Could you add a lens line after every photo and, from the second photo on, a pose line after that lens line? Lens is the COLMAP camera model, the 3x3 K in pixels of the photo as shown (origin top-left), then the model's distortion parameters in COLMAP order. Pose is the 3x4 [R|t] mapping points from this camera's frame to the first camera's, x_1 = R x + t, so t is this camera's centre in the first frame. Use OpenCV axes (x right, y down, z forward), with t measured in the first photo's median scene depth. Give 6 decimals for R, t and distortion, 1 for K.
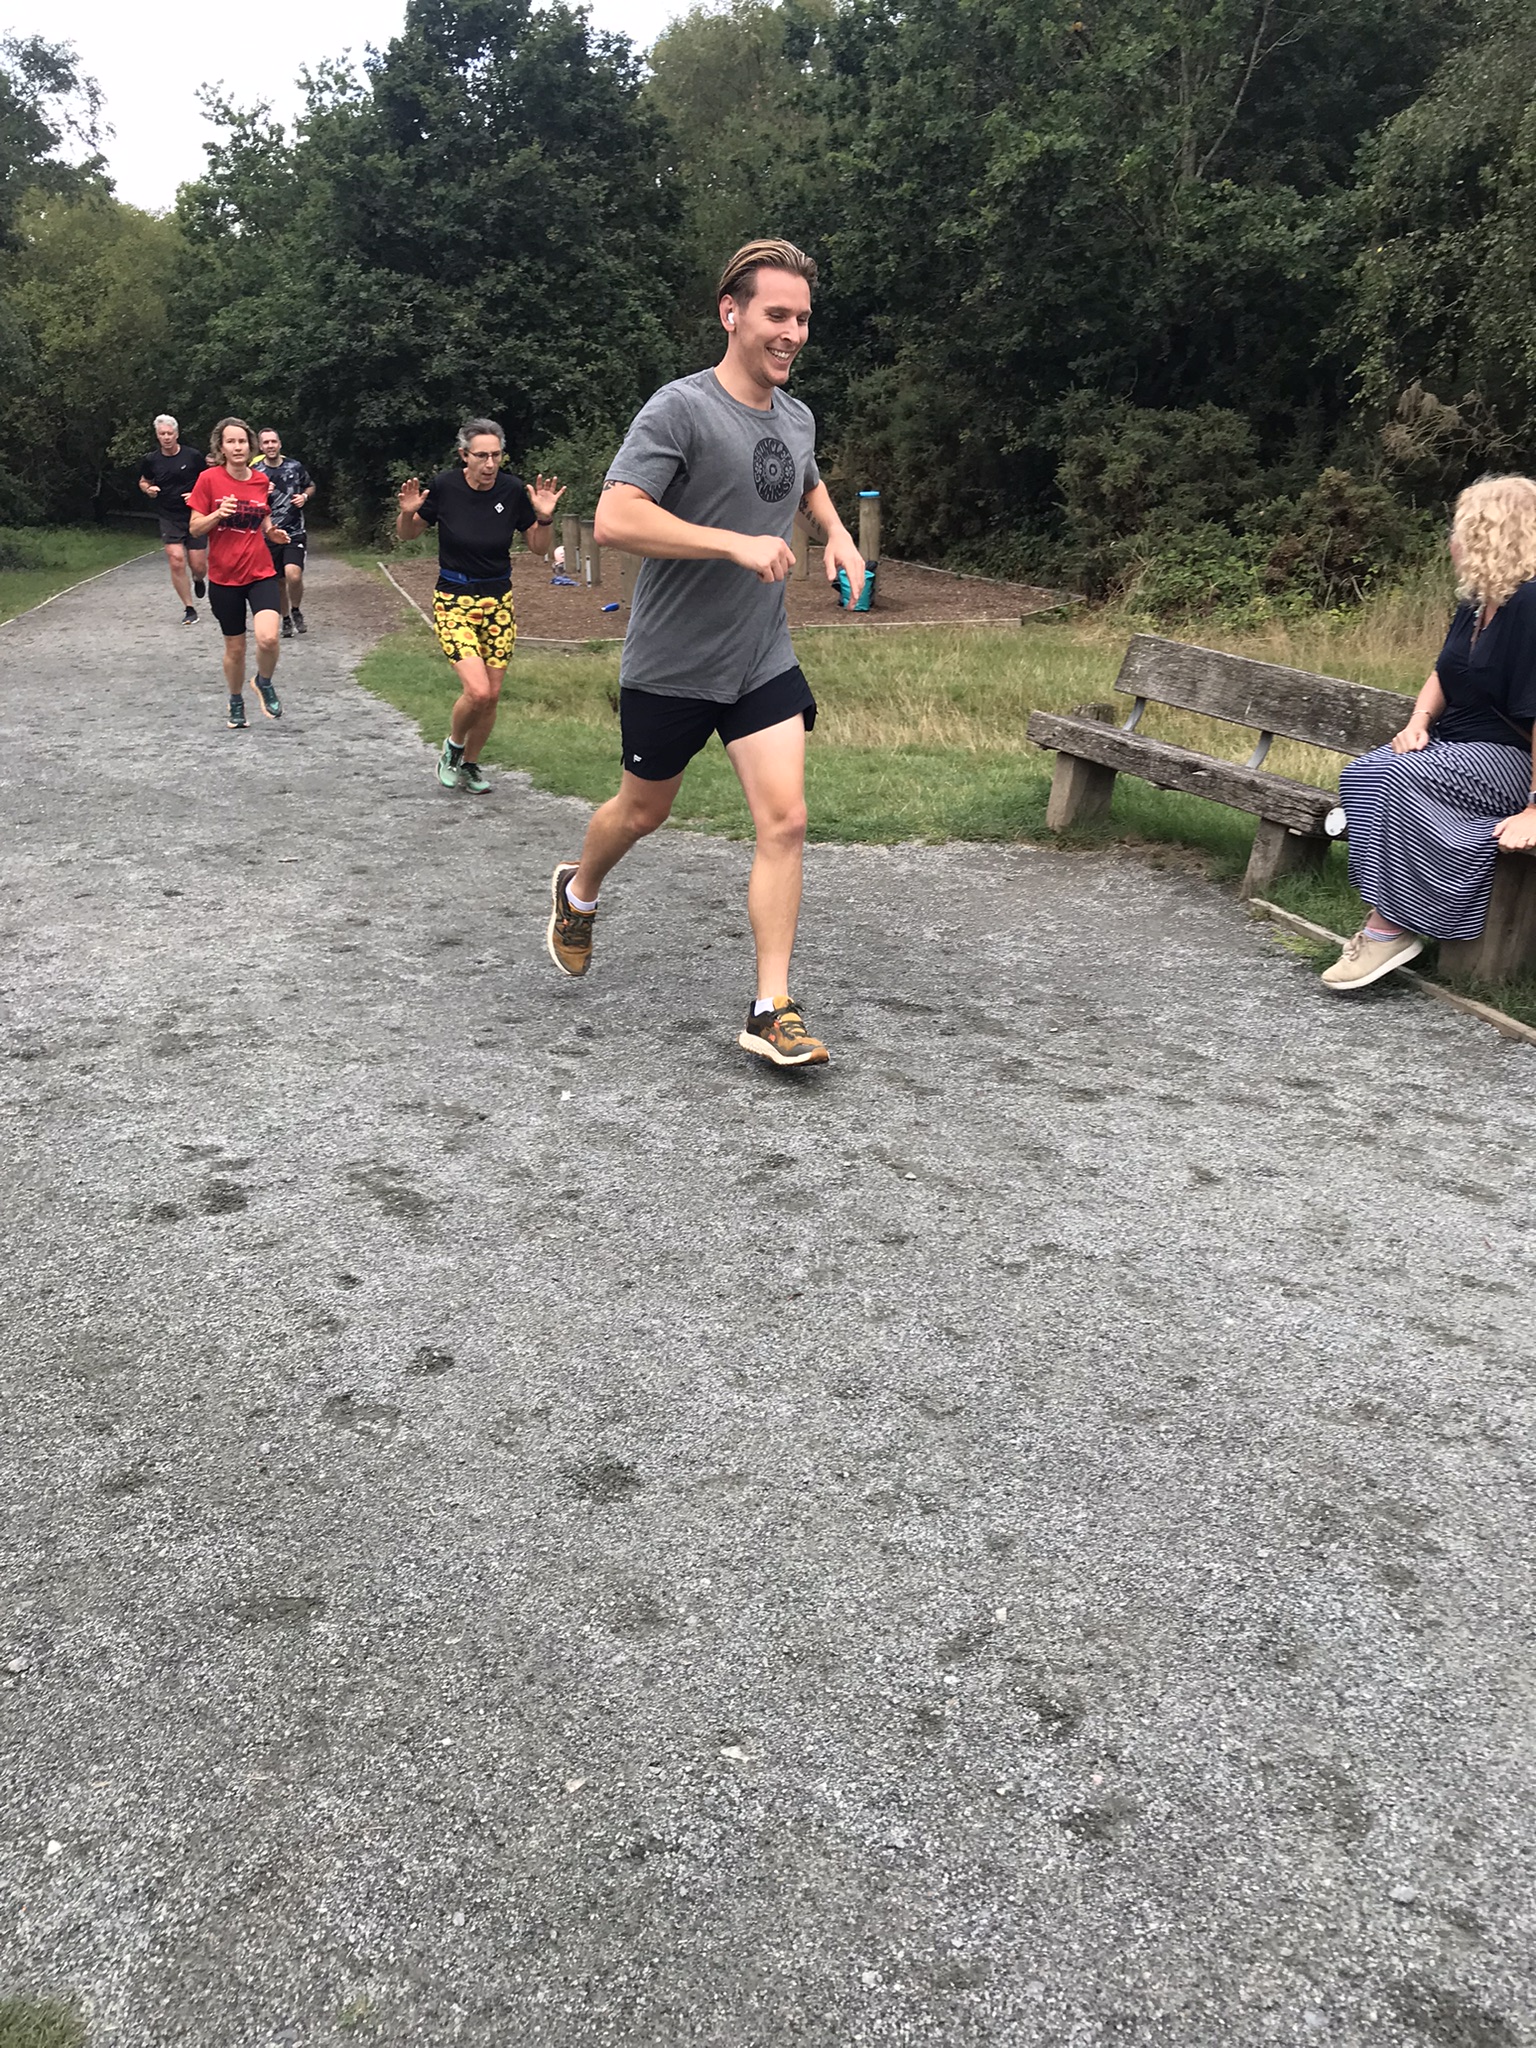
lens RADIAL K [[1705.4, 0, 819.8], [0, 1705.4, 953.2], [0, 0, 1]] dist [0.003039, 0.015892]
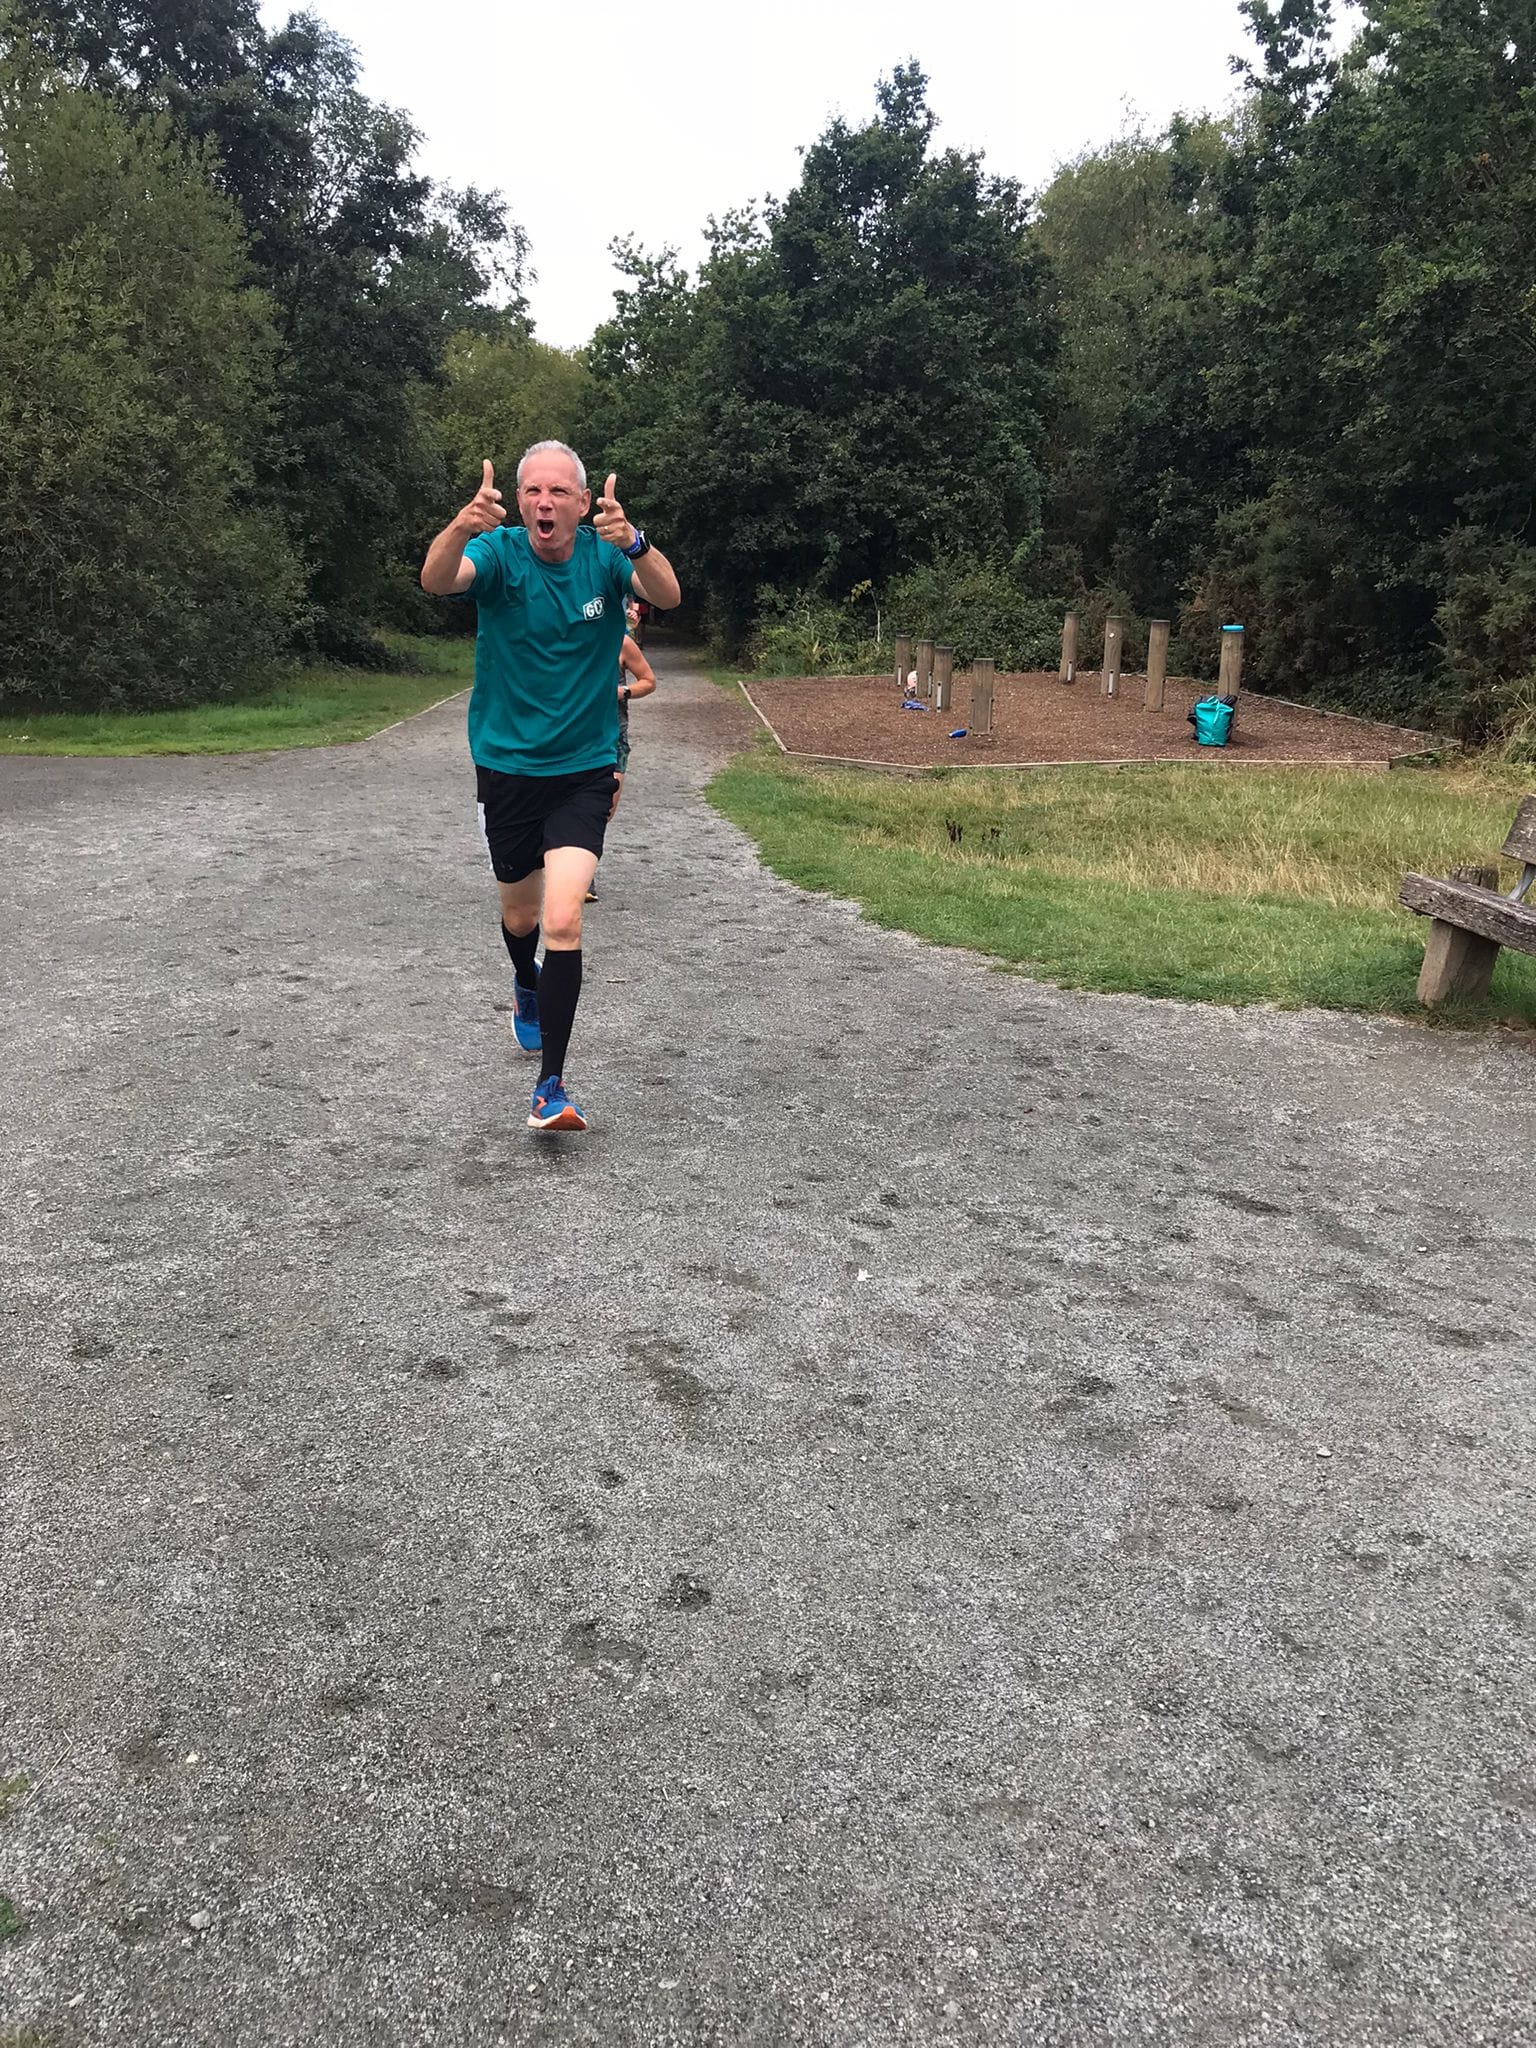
lens RADIAL K [[1705.4, 0, 819.8], [0, 1705.4, 953.2], [0, 0, 1]] dist [0.003039, 0.015892]
pose [[0.978999, 0.064123, -0.193519, -0.004545], [-0.077303, 0.995119, -0.061334, -0.025936], [0.188641, 0.075006, 0.979178, 0.065562]]
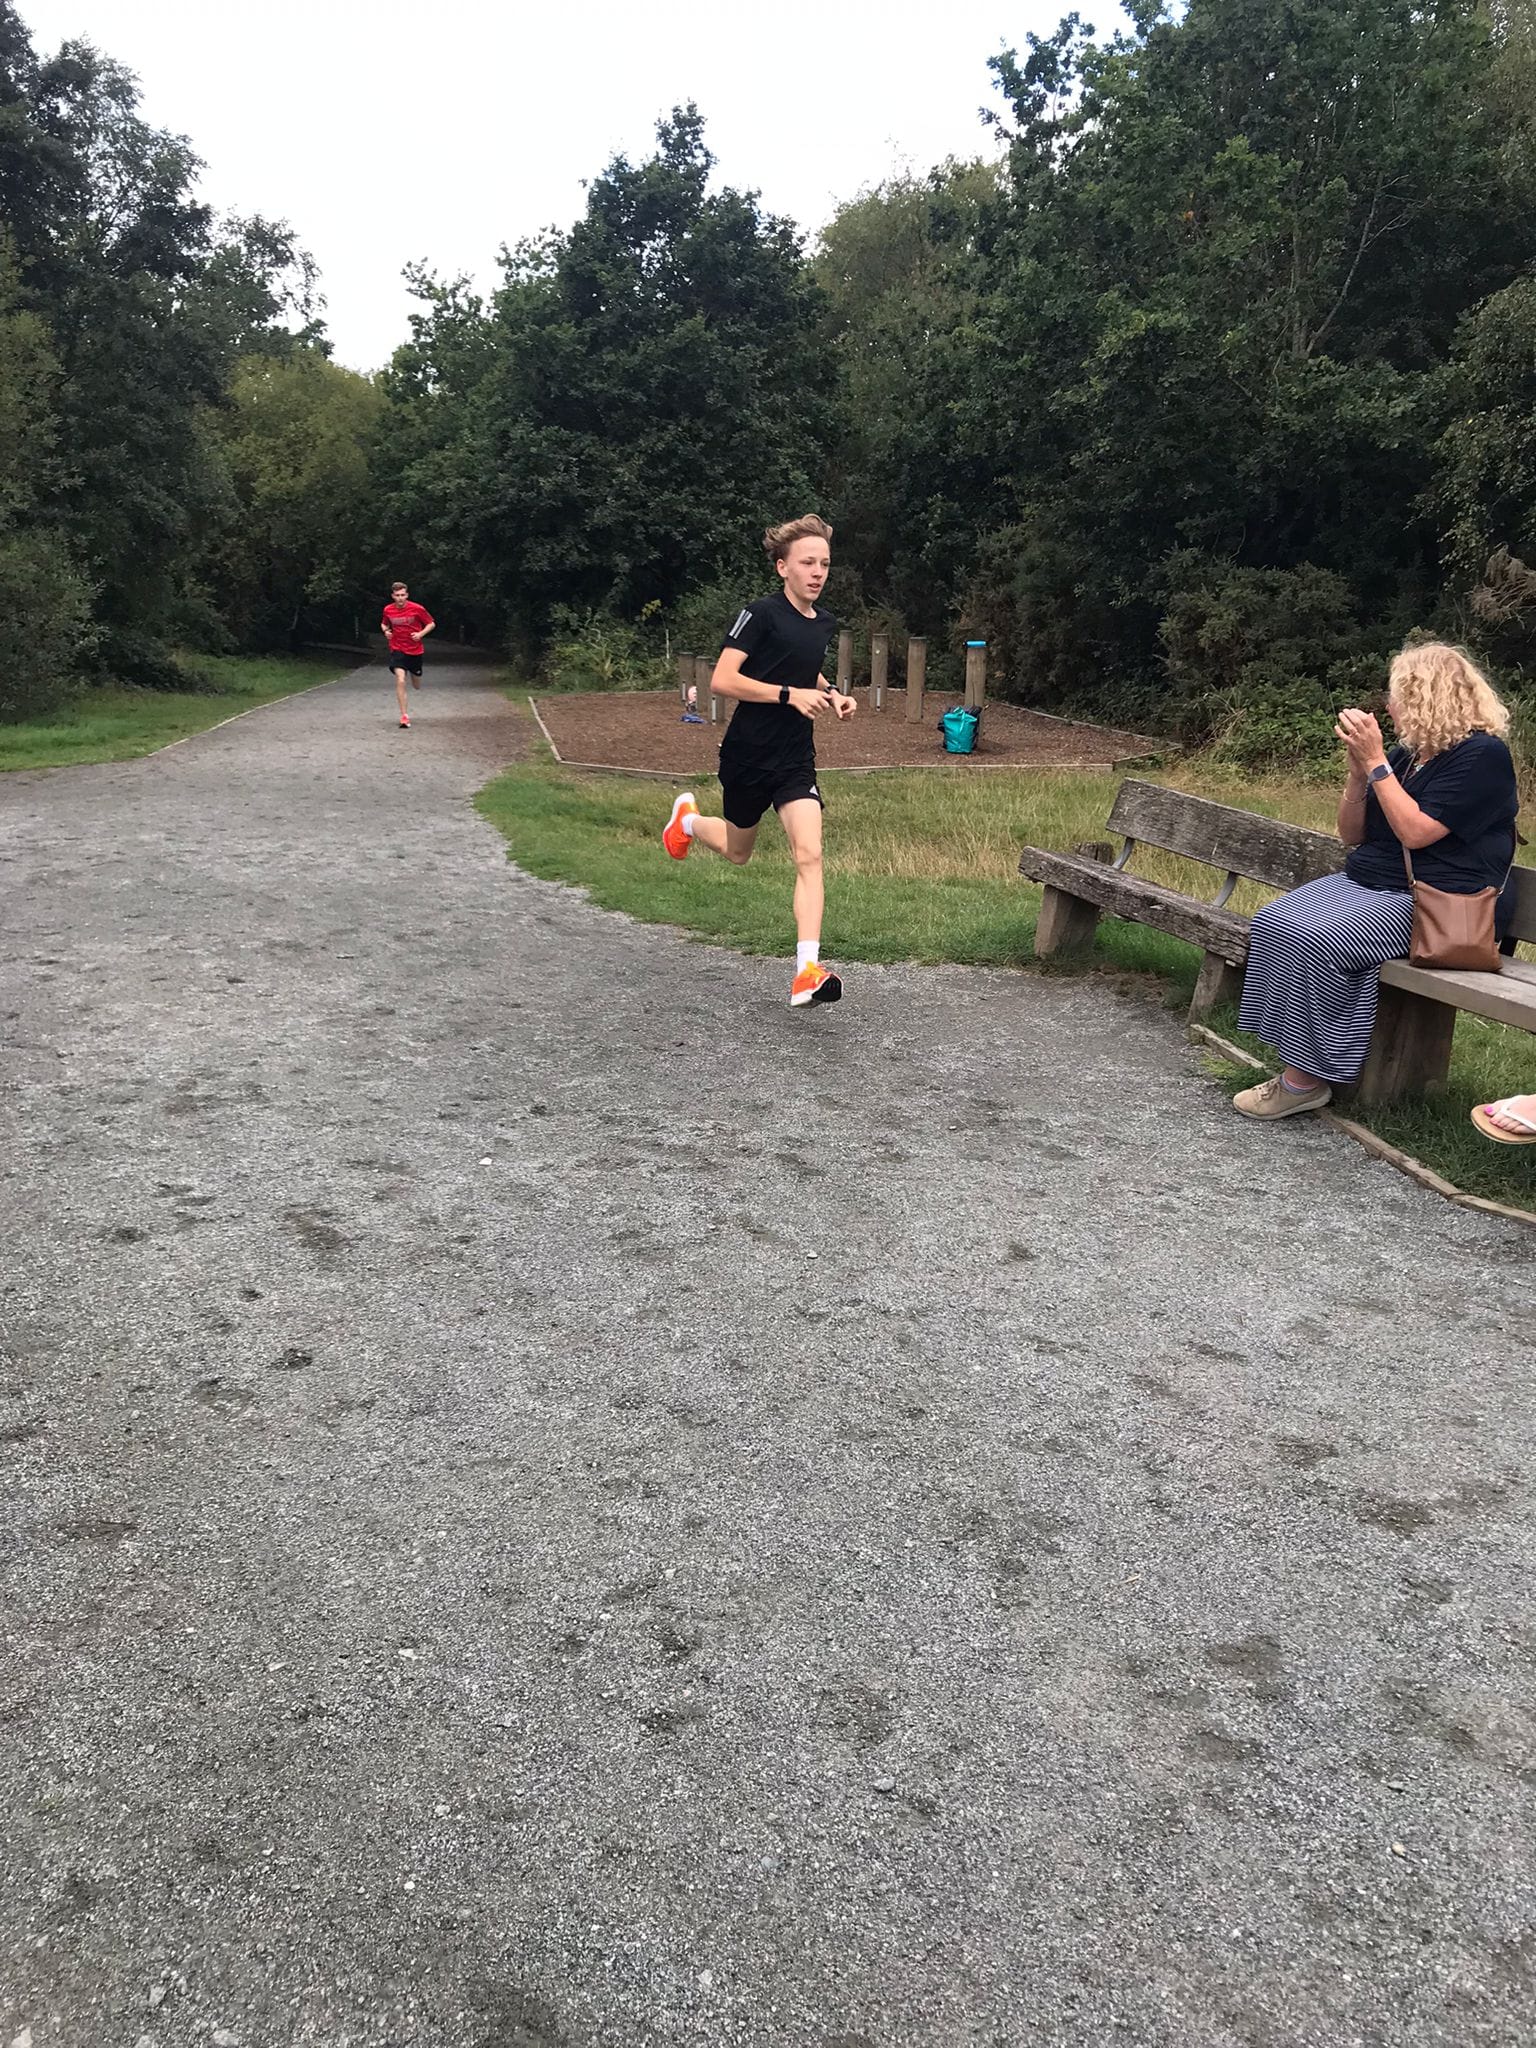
lens RADIAL K [[1687.9, 0, 812.7], [0, 1687.9, 949.7], [0, 0, 1]] dist [0.006869, 0.013054]
pose [[0.994577, 0.038800, -0.096495, 0.135695], [-0.046466, 0.995830, -0.078511, 0.018299], [0.093047, 0.082569, 0.992232, -0.089989]]
